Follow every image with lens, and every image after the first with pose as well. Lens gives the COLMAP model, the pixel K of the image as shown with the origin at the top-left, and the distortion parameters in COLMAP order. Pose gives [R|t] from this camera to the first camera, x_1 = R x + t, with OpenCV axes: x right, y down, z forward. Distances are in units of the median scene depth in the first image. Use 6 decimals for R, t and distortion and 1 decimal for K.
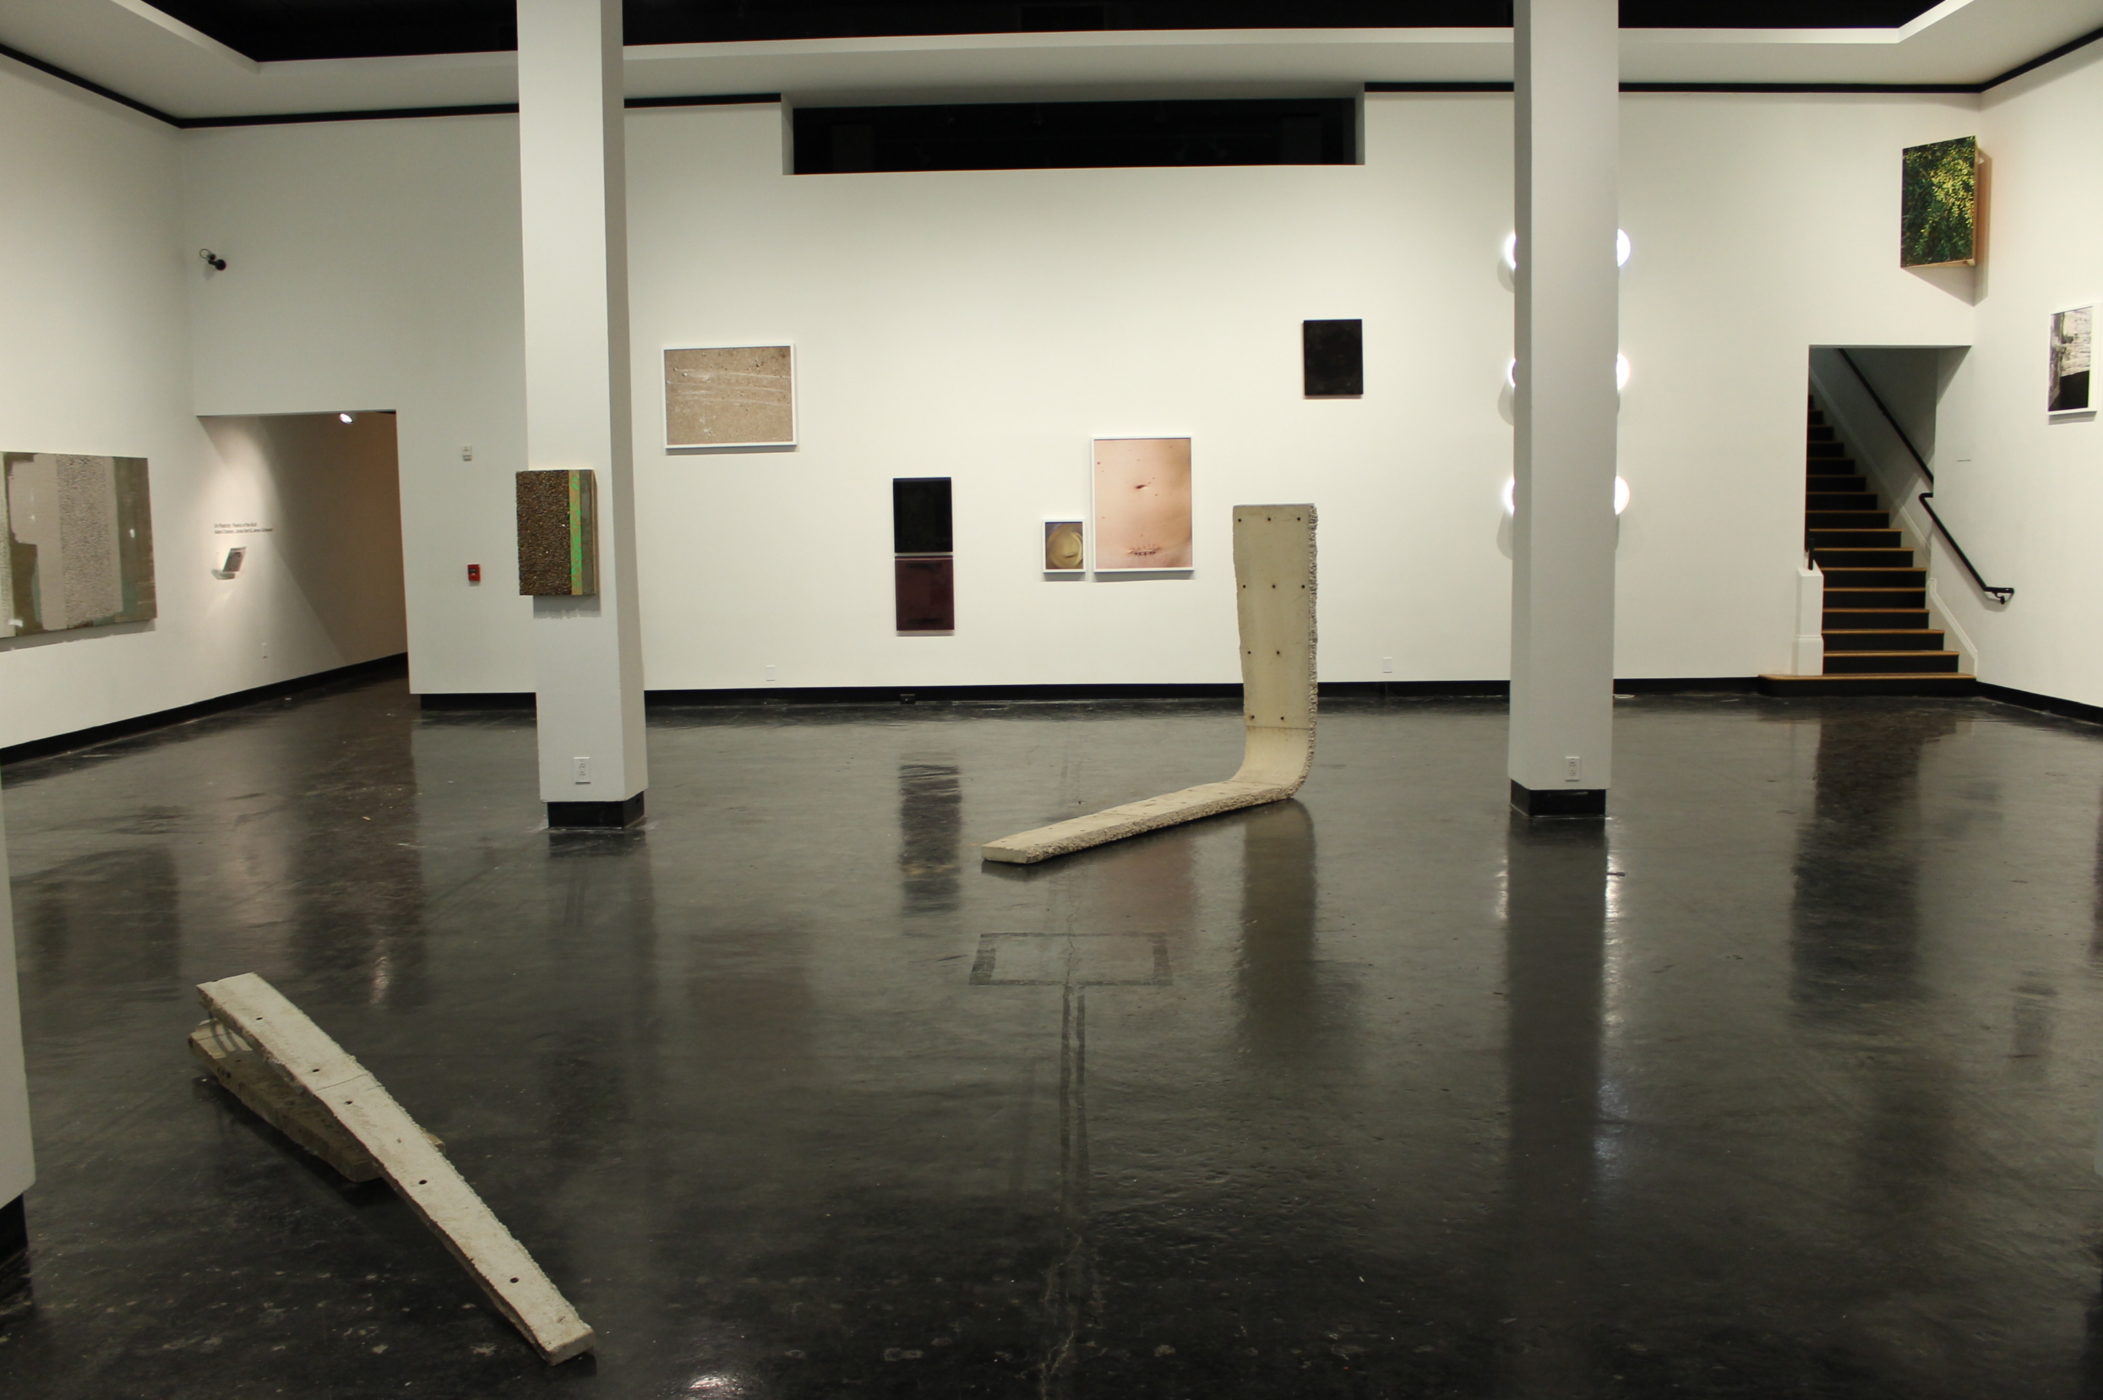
lens RADIAL K [[1780.5, 0, 1049.0], [0, 1780.5, 700.9], [0, 0, 1]] dist [-0.169305, 0.151741]
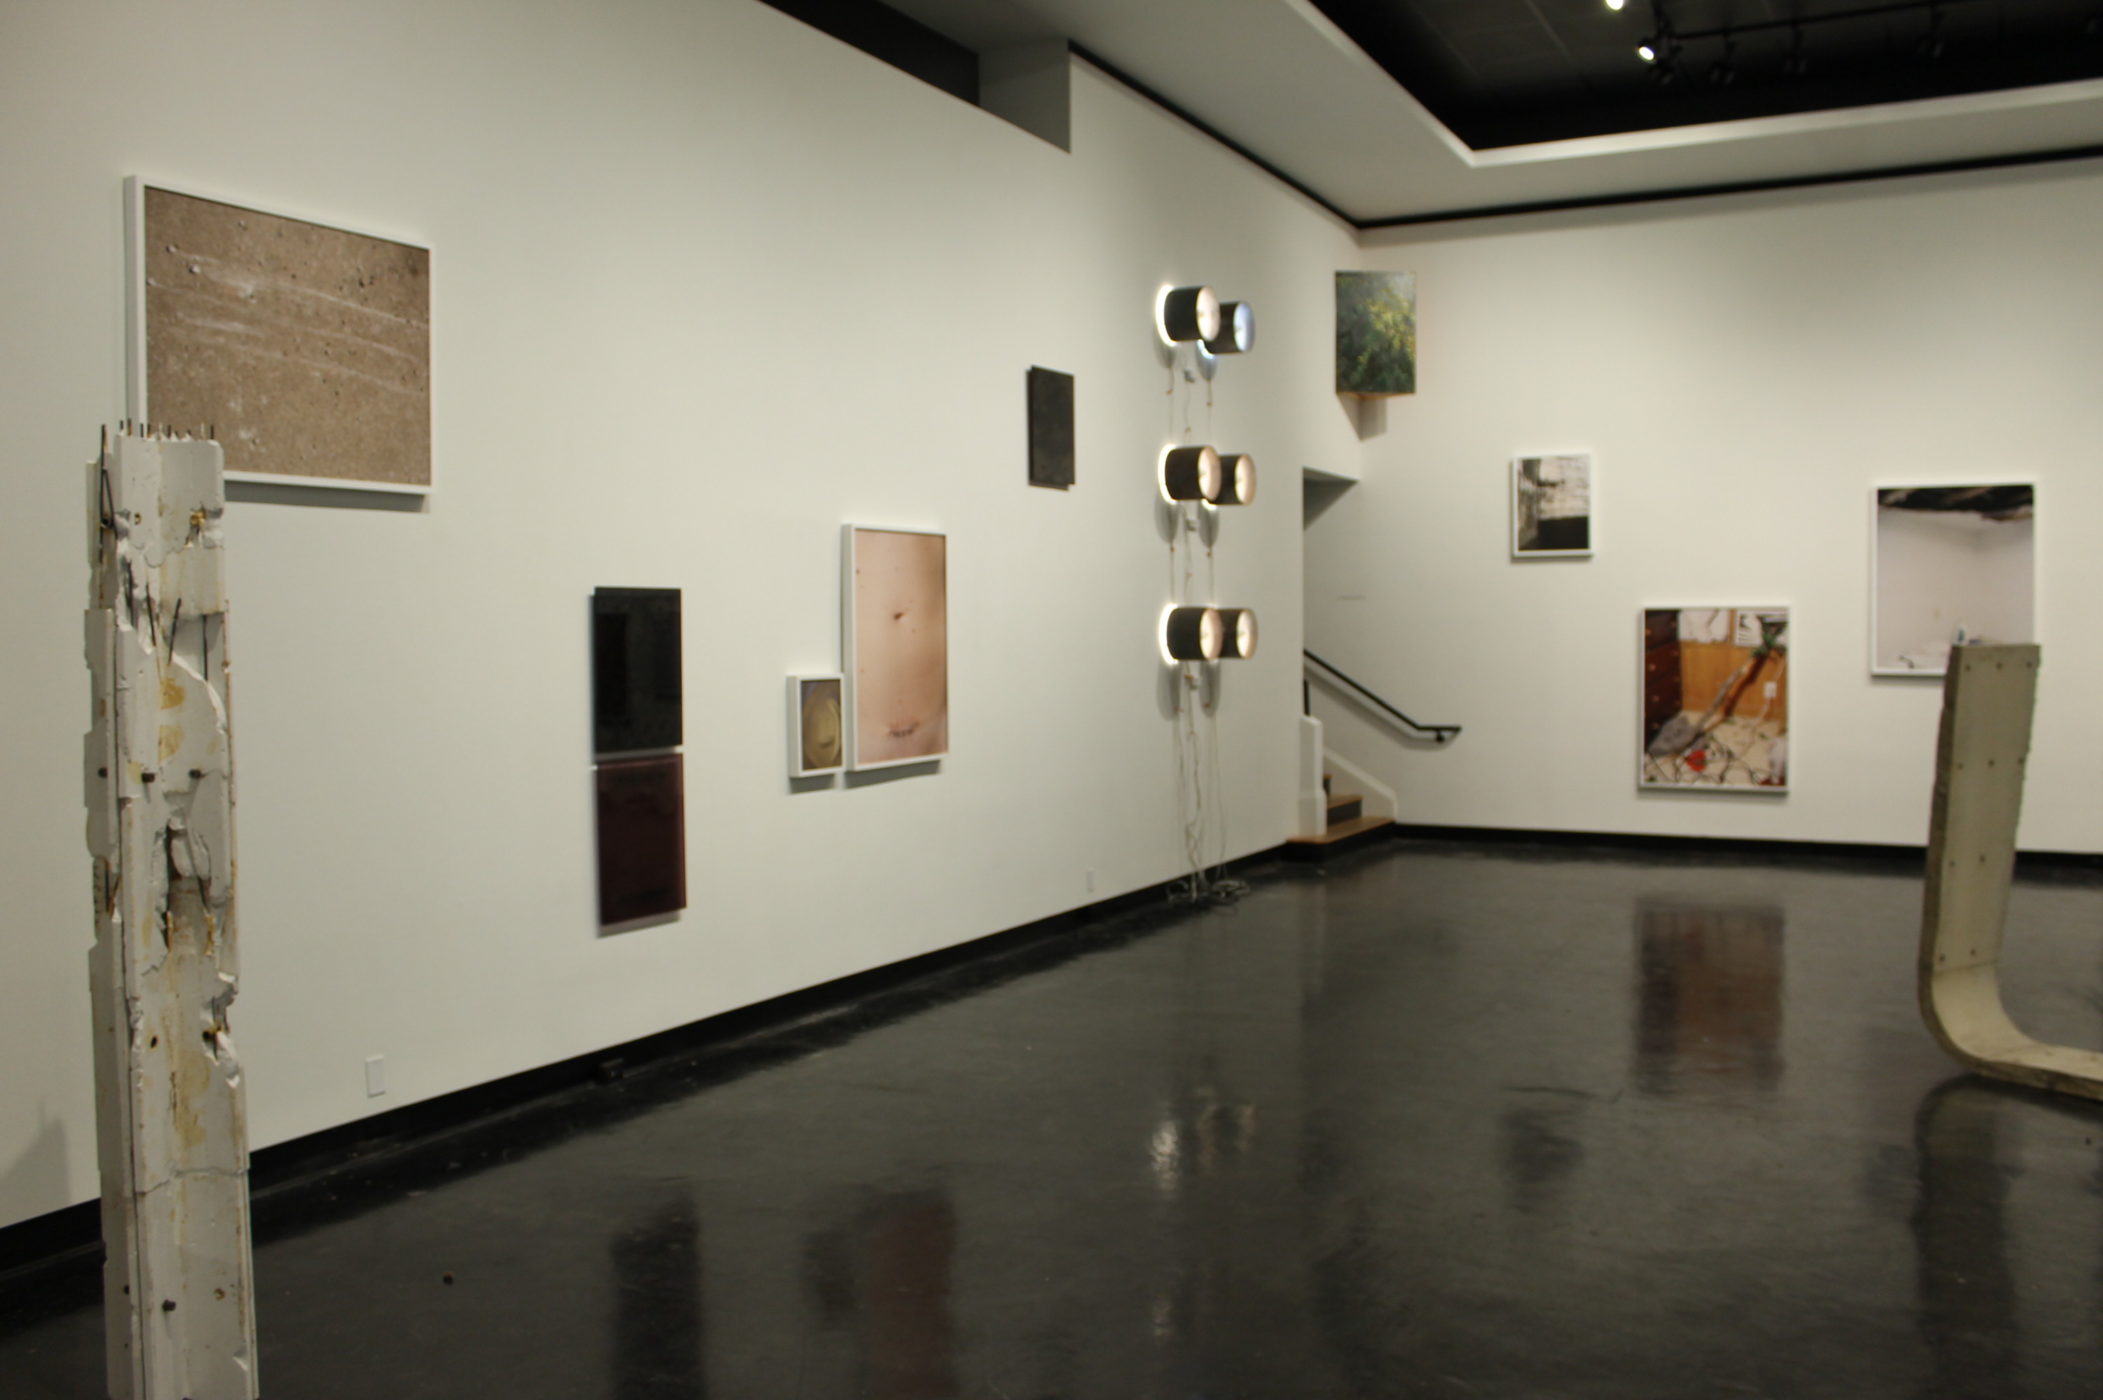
lens RADIAL K [[1780.5, 0, 1050.8], [0, 1780.5, 697.4], [0, 0, 1]] dist [-0.169305, 0.151741]
pose [[0.448848, -0.021360, 0.893353, -0.440418], [0.102198, 0.994382, -0.027572, -0.074503], [-0.887745, 0.103675, 0.448509, 0.709681]]
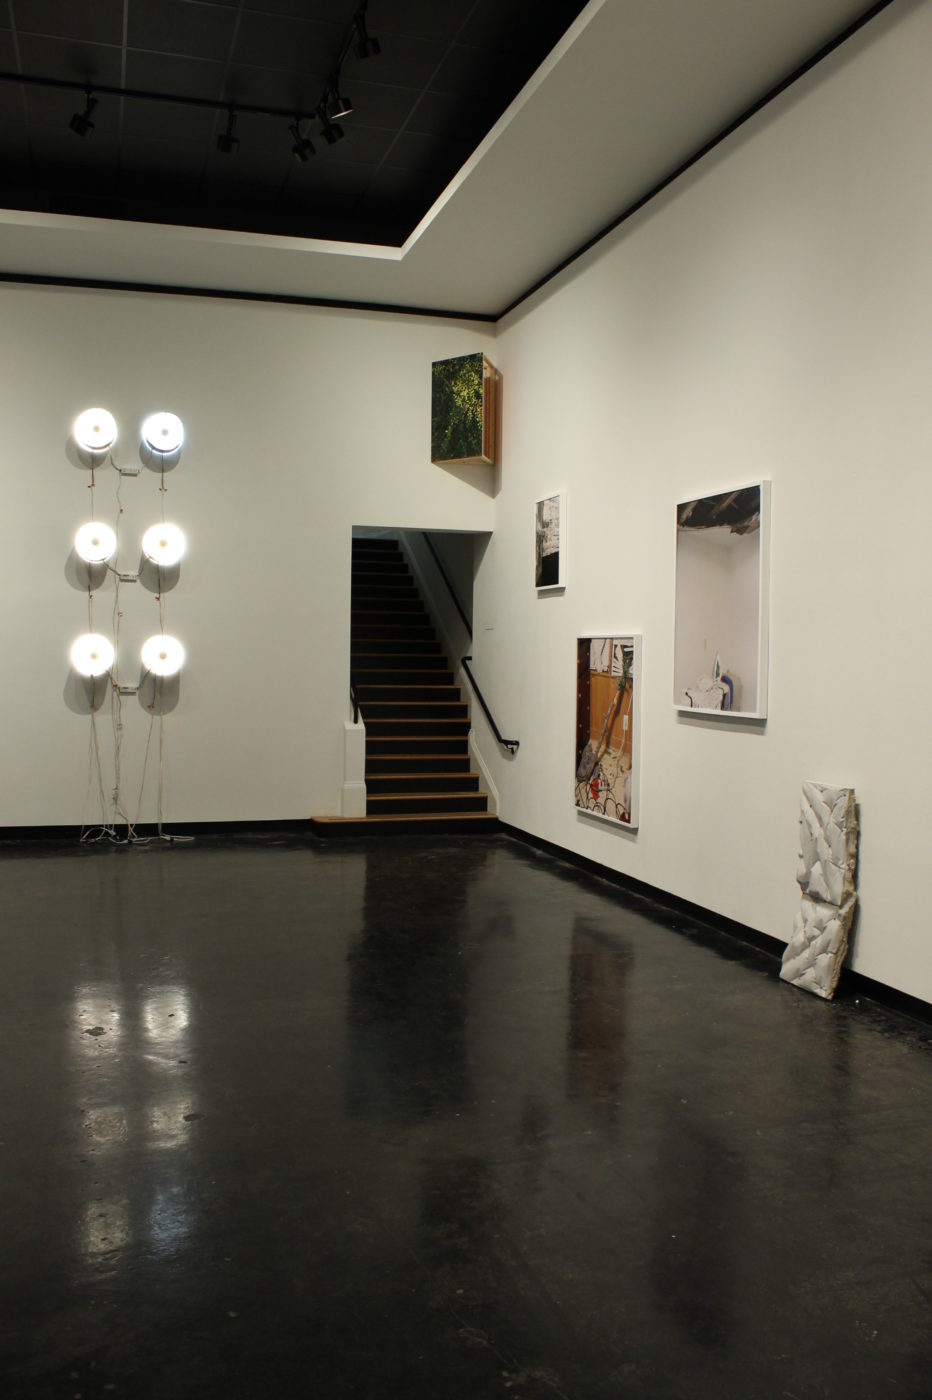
lens RADIAL K [[1185.3, 0, 455.1], [0, 1185.3, 699.6], [0, 0, 1]] dist [-0.169305, 0.151741]
pose [[0.949789, 0.011999, 0.312660, 0.261488], [0.011515, 0.997247, -0.073251, -0.034093], [-0.312678, 0.073173, 0.947037, 0.248683]]
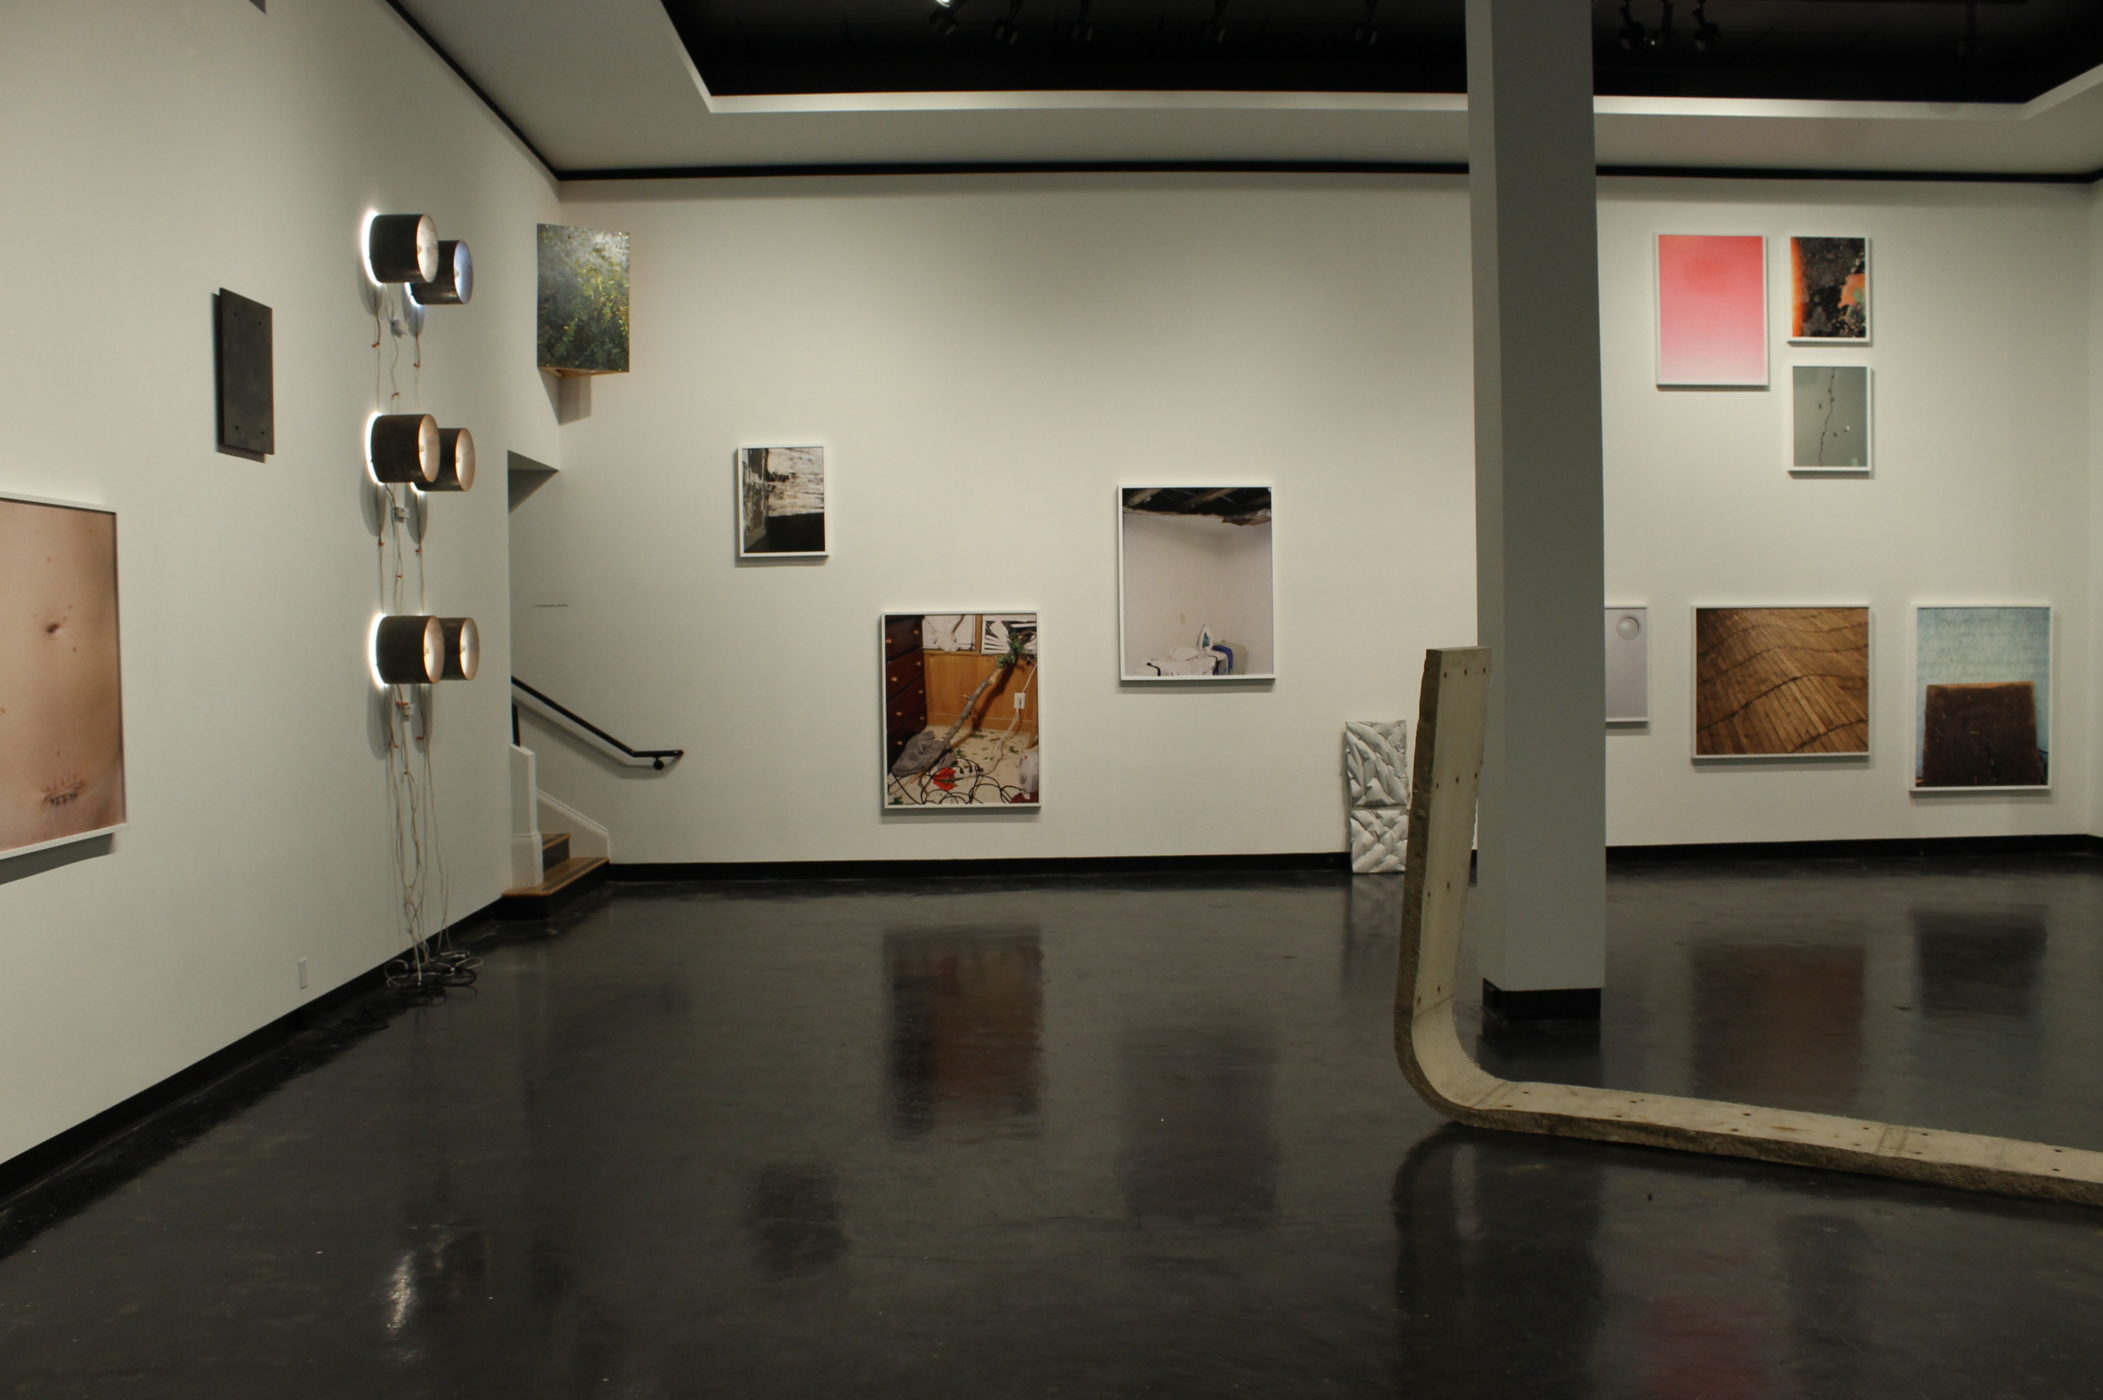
lens RADIAL K [[1780.5, 0, 1046.1], [0, 1780.5, 691.6], [0, 0, 1]] dist [-0.169305, 0.151741]
pose [[-0.053253, -0.016955, 0.998437, -0.337625], [0.129434, 0.991304, 0.023737, -0.088227], [-0.990157, 0.130496, -0.050595, 0.812124]]
